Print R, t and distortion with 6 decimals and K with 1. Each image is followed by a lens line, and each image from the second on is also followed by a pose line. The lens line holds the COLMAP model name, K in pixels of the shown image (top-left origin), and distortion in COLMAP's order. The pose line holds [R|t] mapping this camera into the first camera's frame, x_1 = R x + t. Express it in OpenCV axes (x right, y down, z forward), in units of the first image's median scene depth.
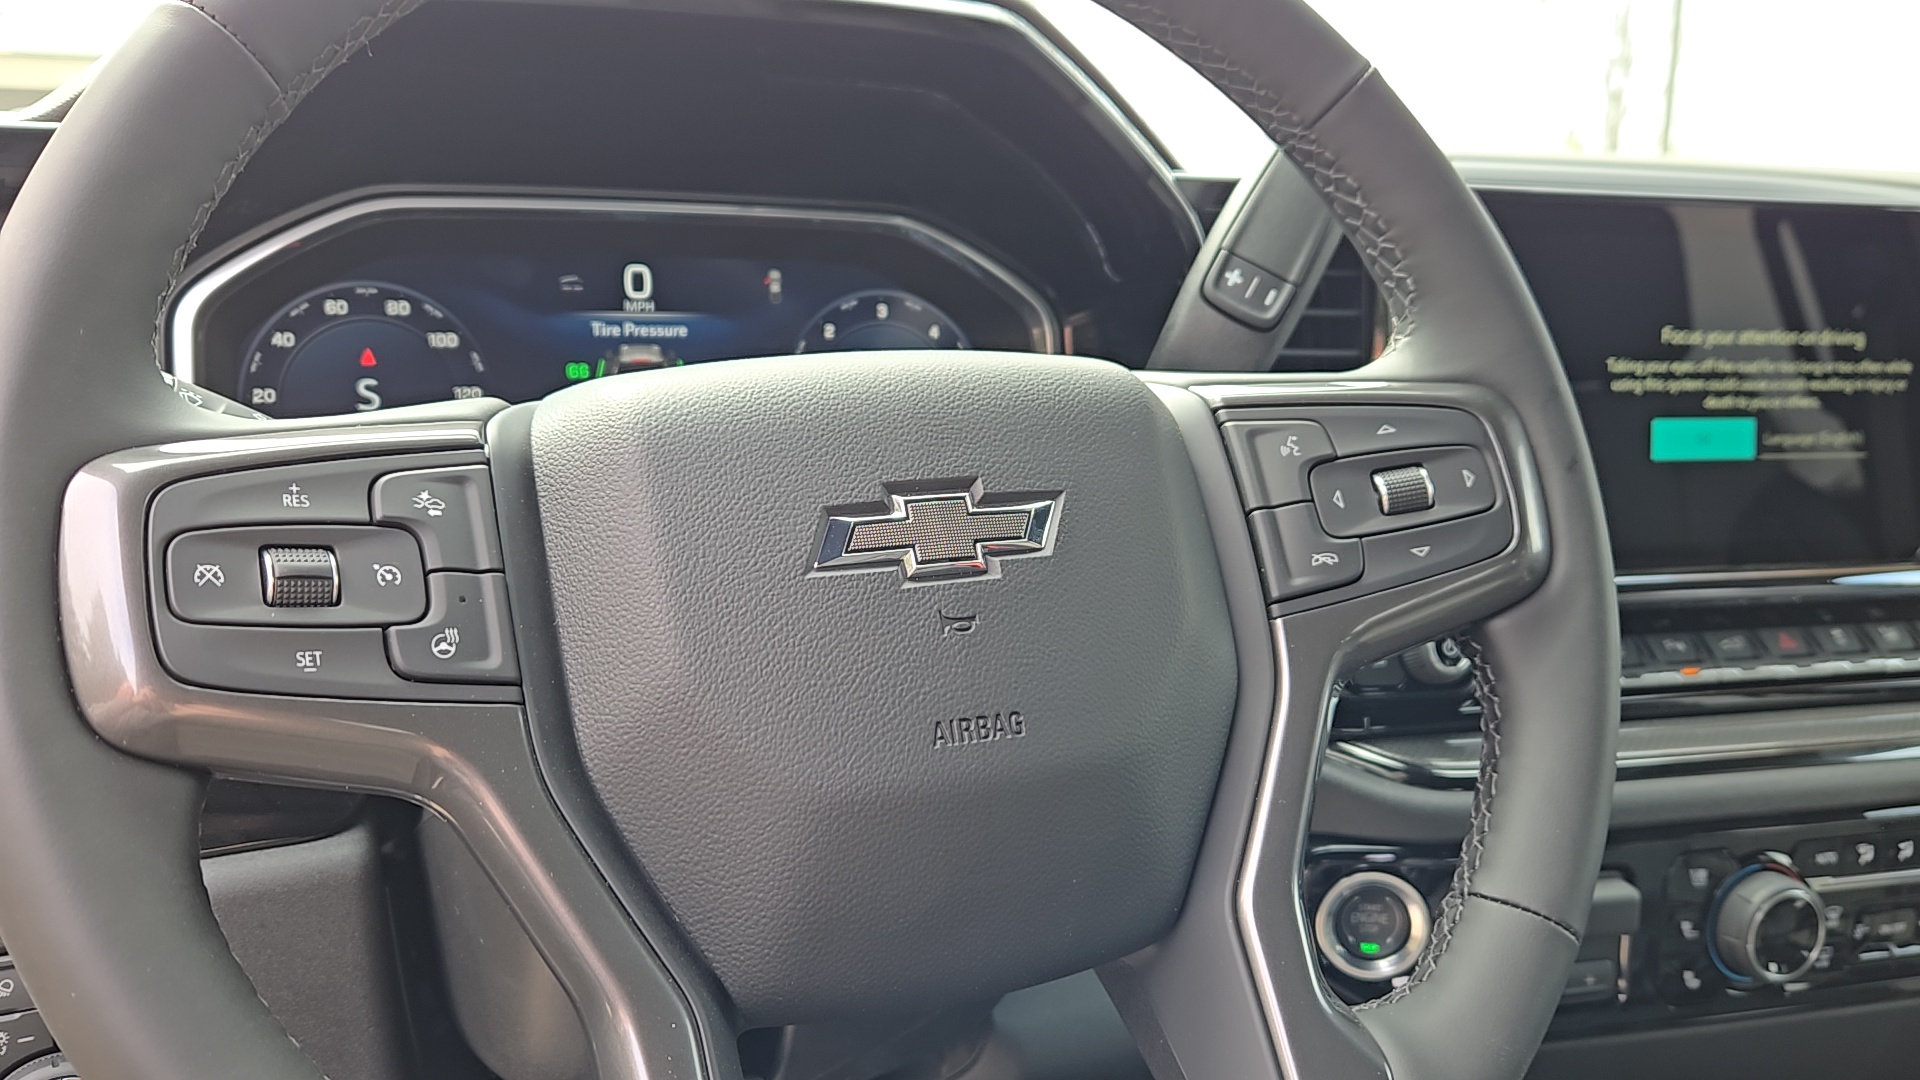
lens RADIAL K [[1418.1, 0, 757.5], [0, 1418.1, 539.4], [0, 0, 1]] dist [0.030958, -0.059039]
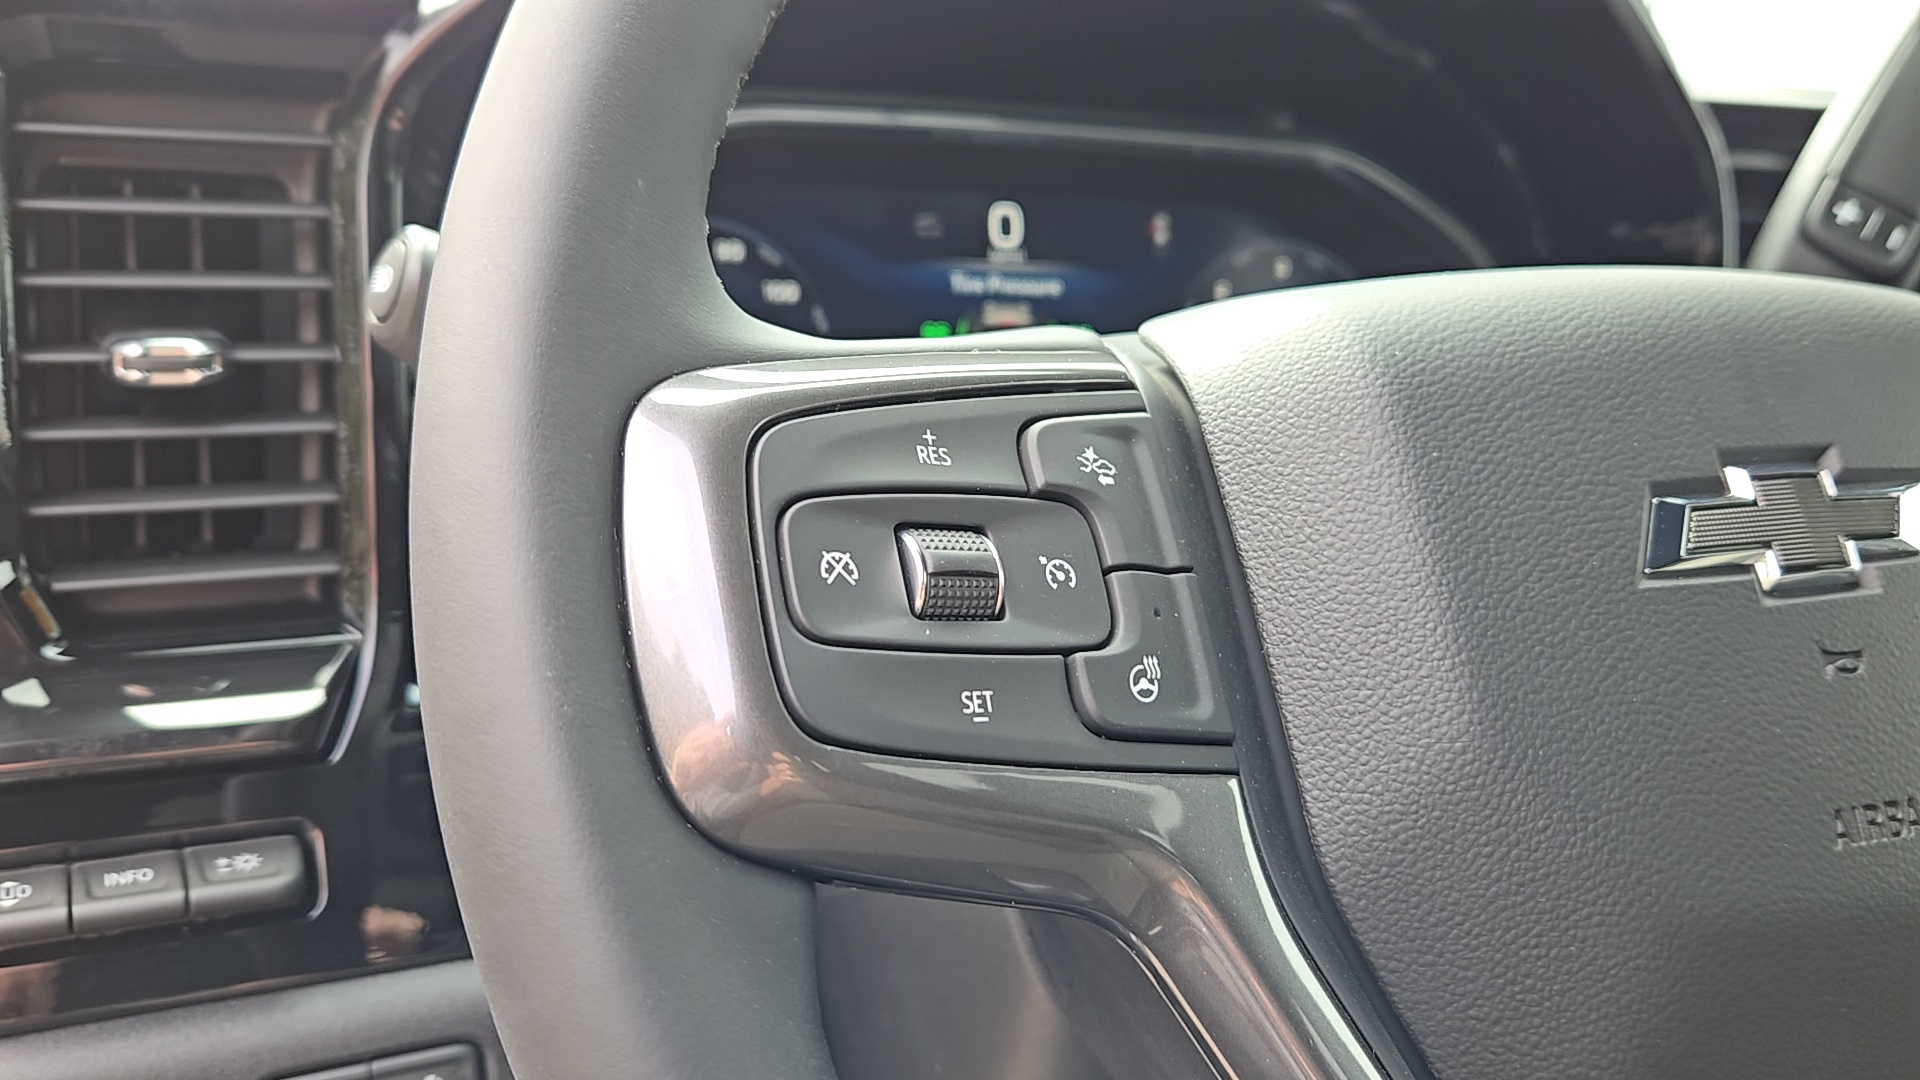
lens RADIAL K [[1585.1, 0, 931.2], [0, 1585.1, 537.3], [0, 0, 1]] dist [0.001604, -0.009482]
pose [[0.999410, 0.015184, -0.030814, -0.283701], [-0.015411, 0.999856, -0.007144, 0.014110], [0.030701, 0.007615, 0.999500, 0.260839]]
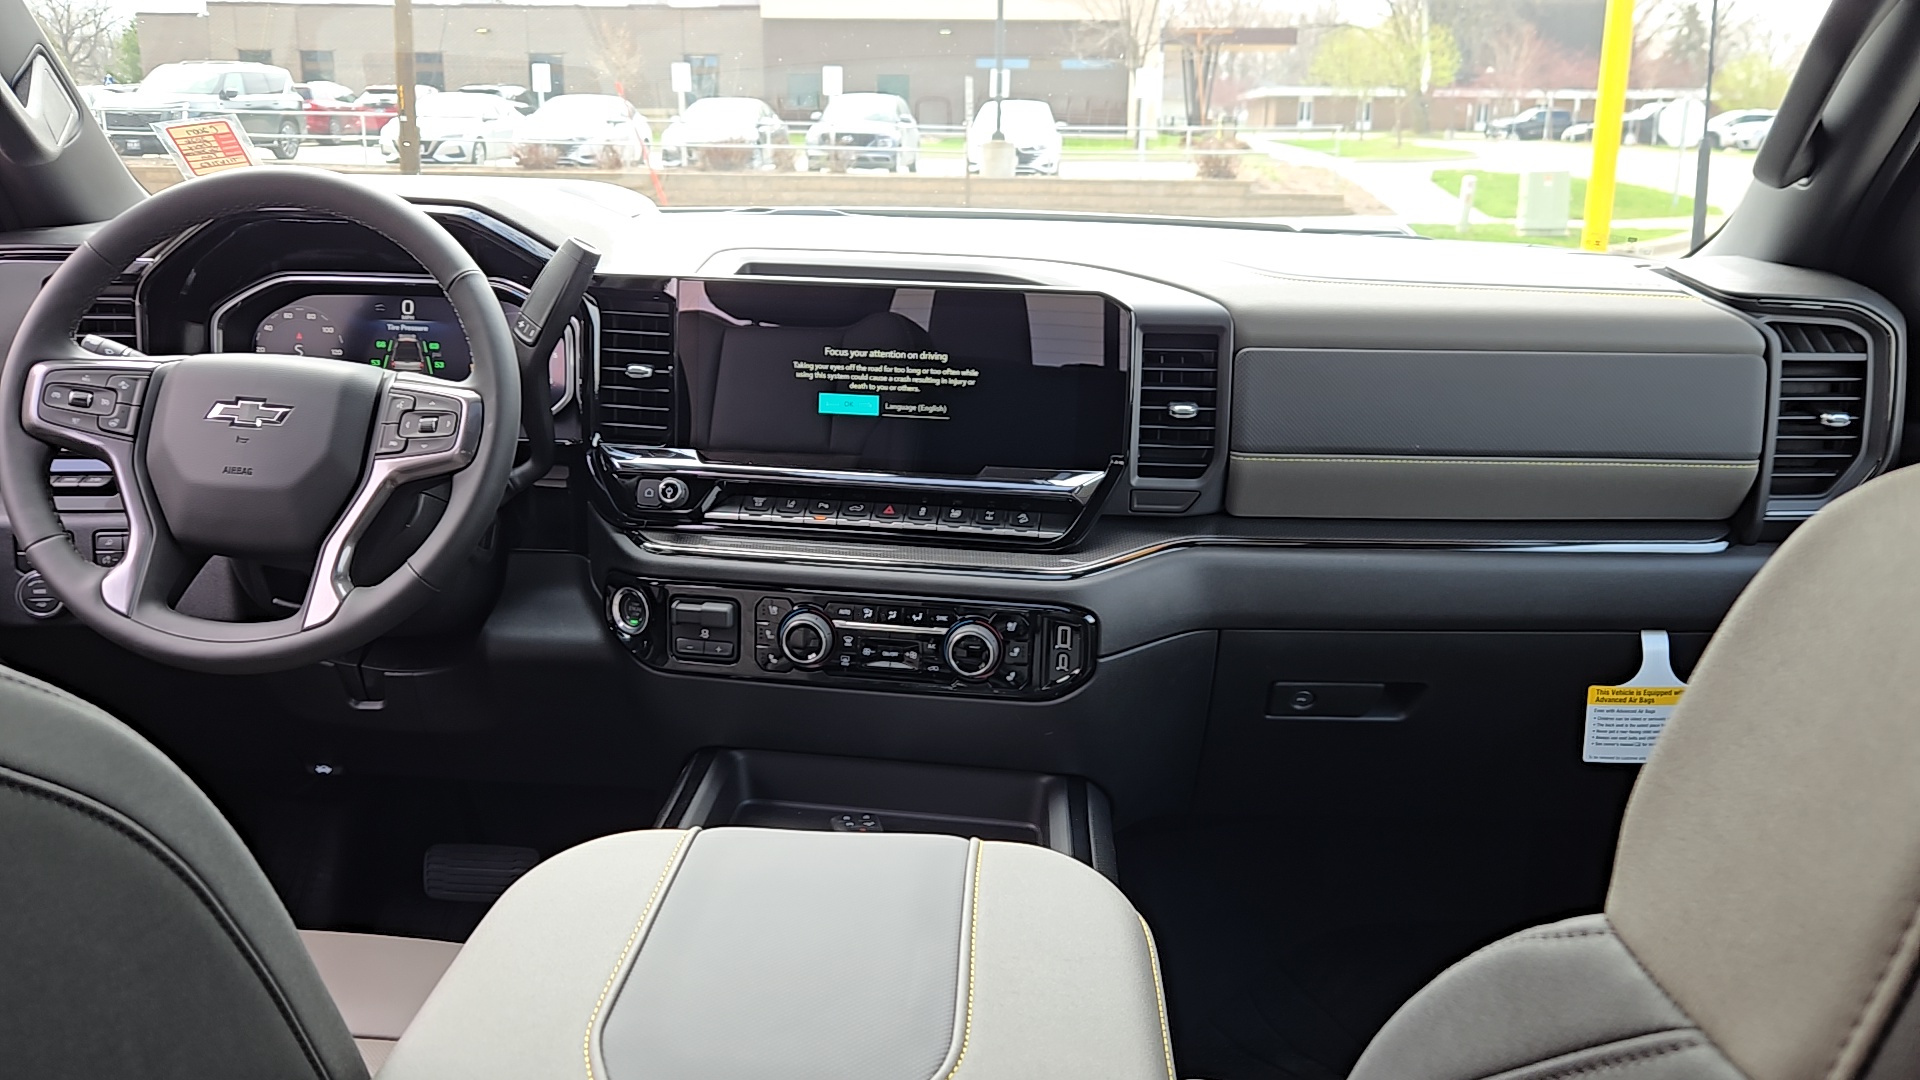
lens RADIAL K [[1628.8, 0, 934.7], [0, 1628.8, 535.5], [0, 0, 1]] dist [0.006150, -0.009946]
pose [[0.910306, 0.094168, -0.403081, 5.389800], [-0.083224, 0.995531, 0.044626, 0.002360], [0.405482, -0.007077, 0.914075, -3.266639]]
